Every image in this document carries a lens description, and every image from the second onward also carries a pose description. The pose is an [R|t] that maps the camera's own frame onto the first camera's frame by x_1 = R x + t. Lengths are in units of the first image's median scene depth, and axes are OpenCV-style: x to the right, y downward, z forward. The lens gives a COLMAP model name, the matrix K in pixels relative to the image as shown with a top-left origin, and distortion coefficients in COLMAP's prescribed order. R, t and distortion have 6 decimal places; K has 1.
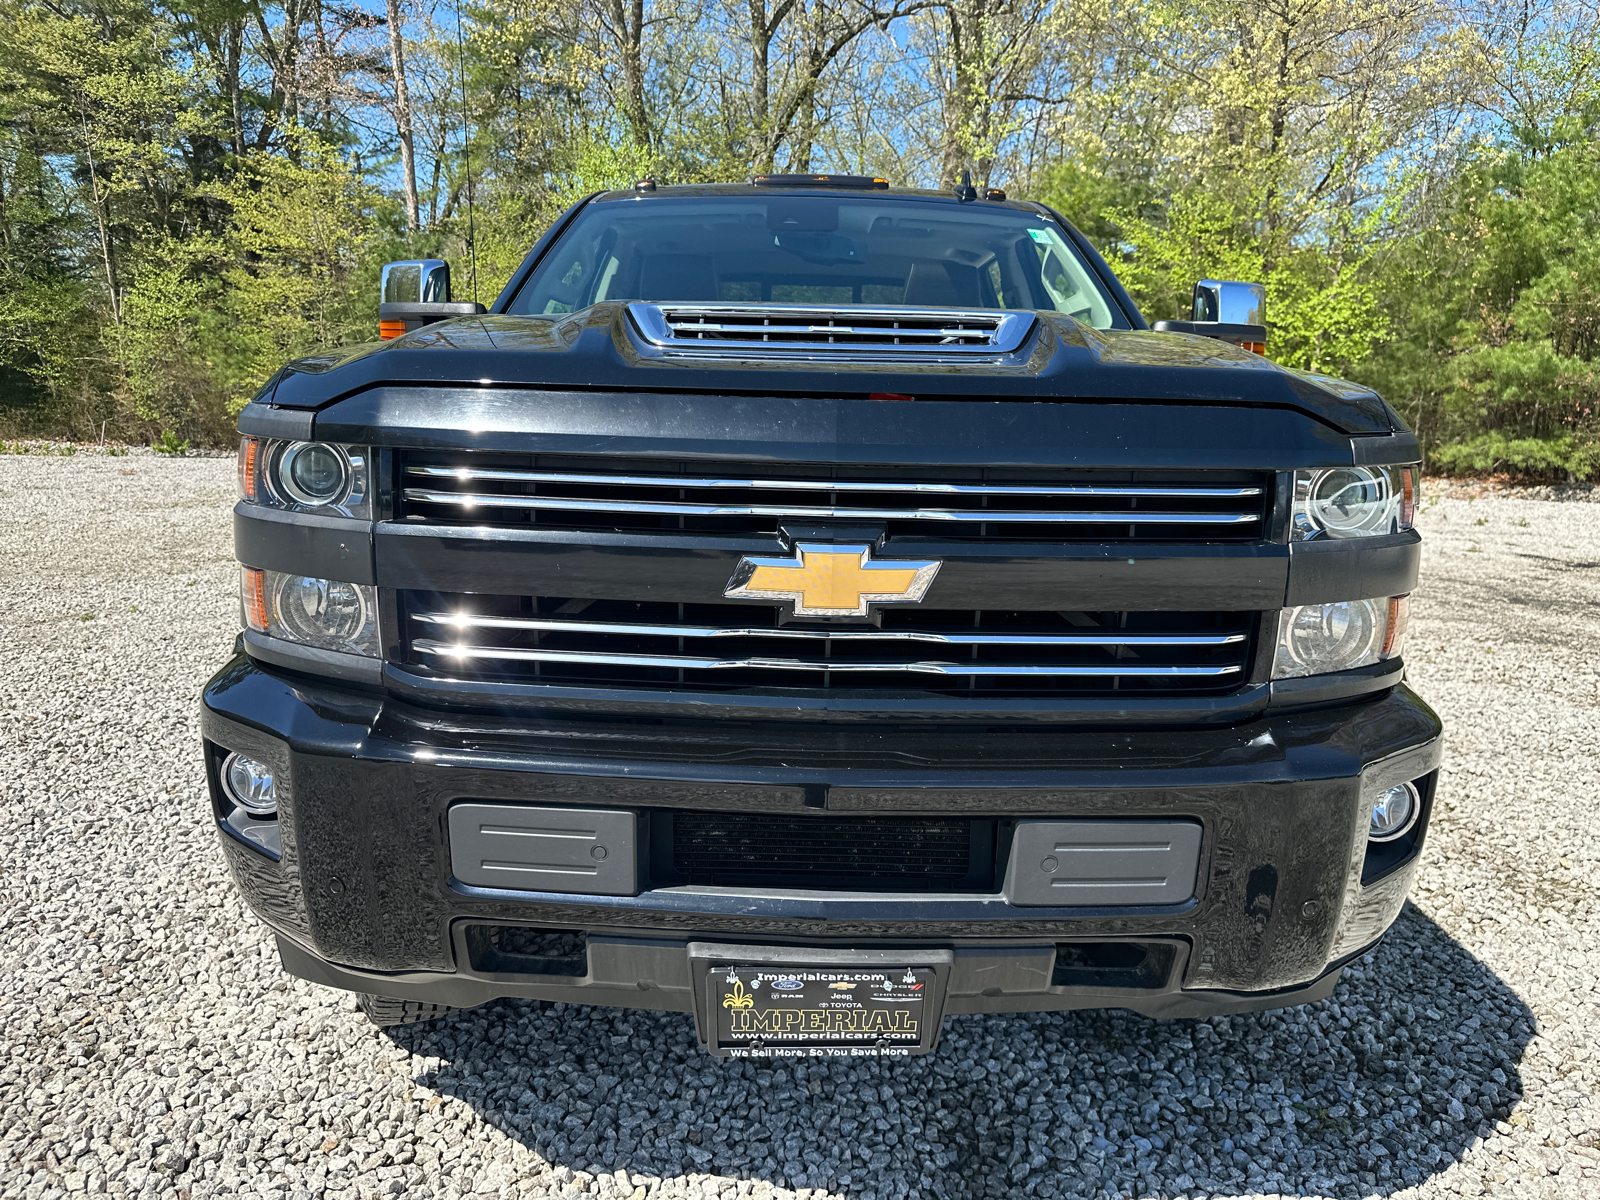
lens RADIAL K [[1159.8, 0, 800.0], [0, 1159.8, 600.0], [0, 0, 1]] dist [0.000957, -0.002631]
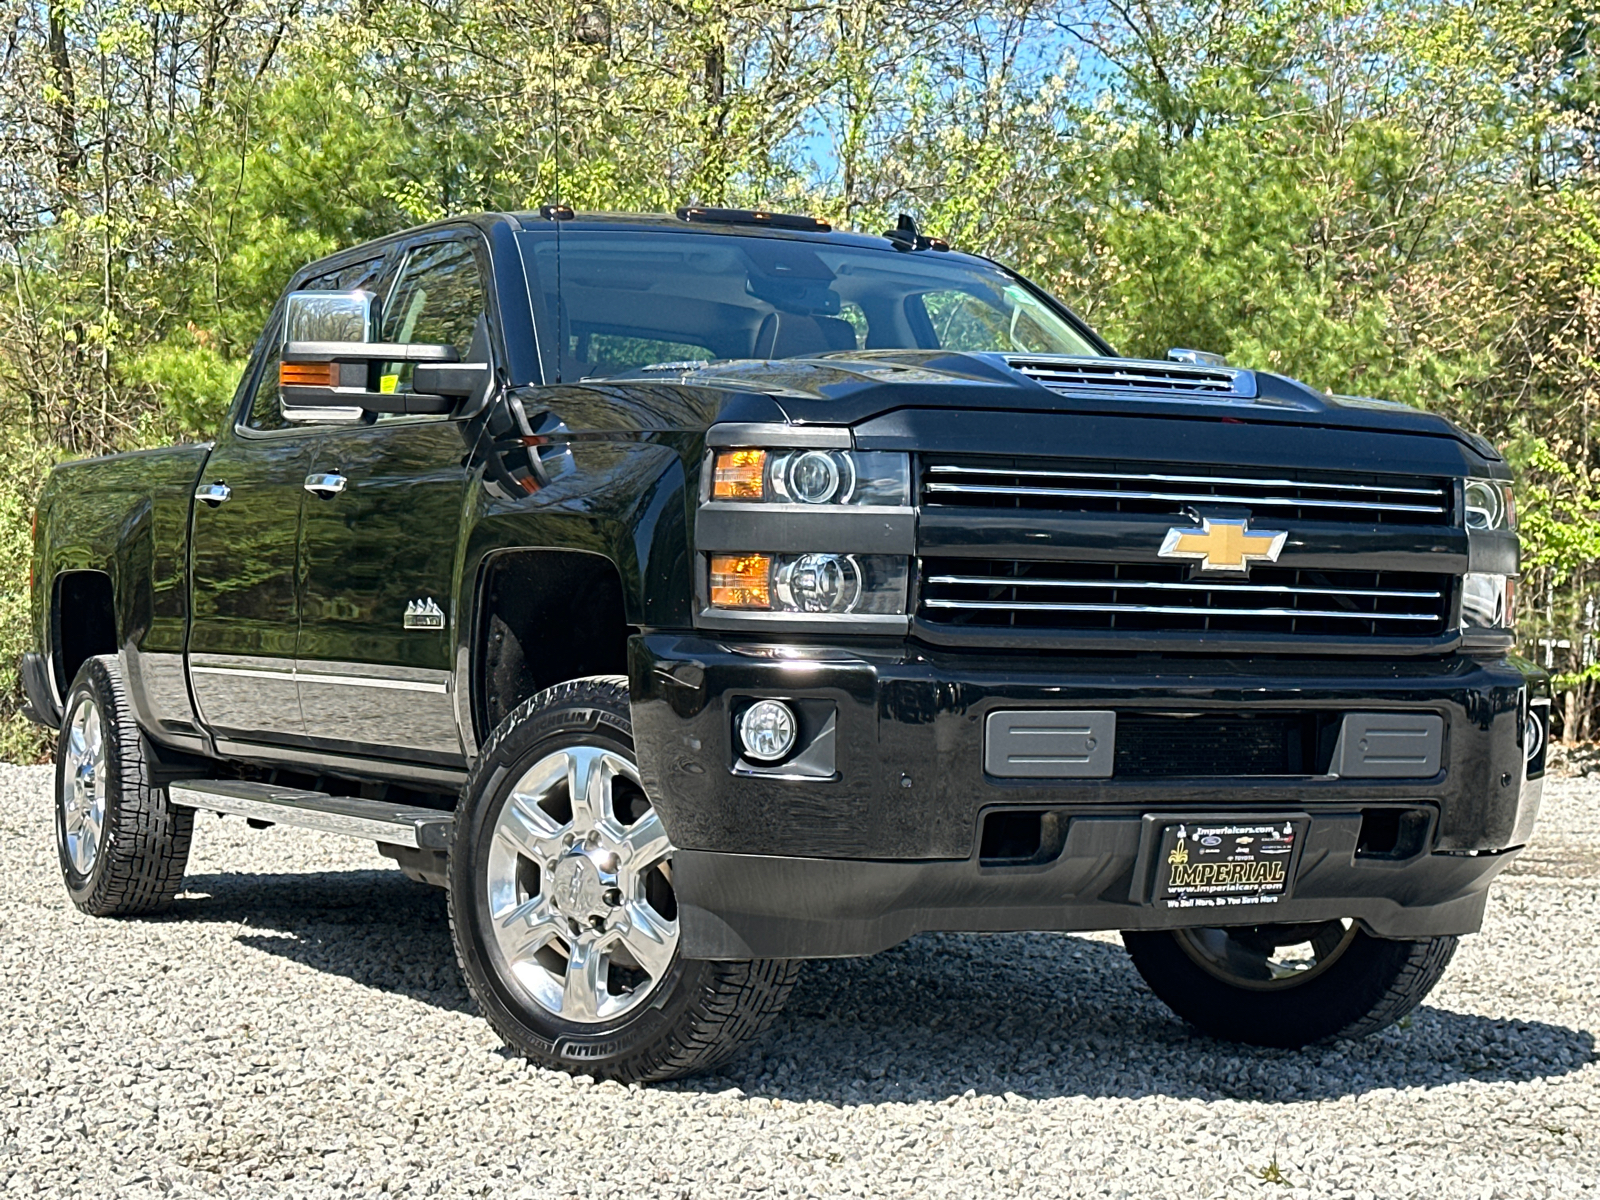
lens RADIAL K [[3341.7, 0, 800.0], [0, 3341.7, 600.0], [0, 0, 1]] dist [0.042563, 0.221031]
pose [[0.890288, -0.001168, 0.455396, -2.173833], [0.086188, 0.982356, -0.165976, 0.647164], [-0.447167, 0.187016, 0.874681, -2.219419]]
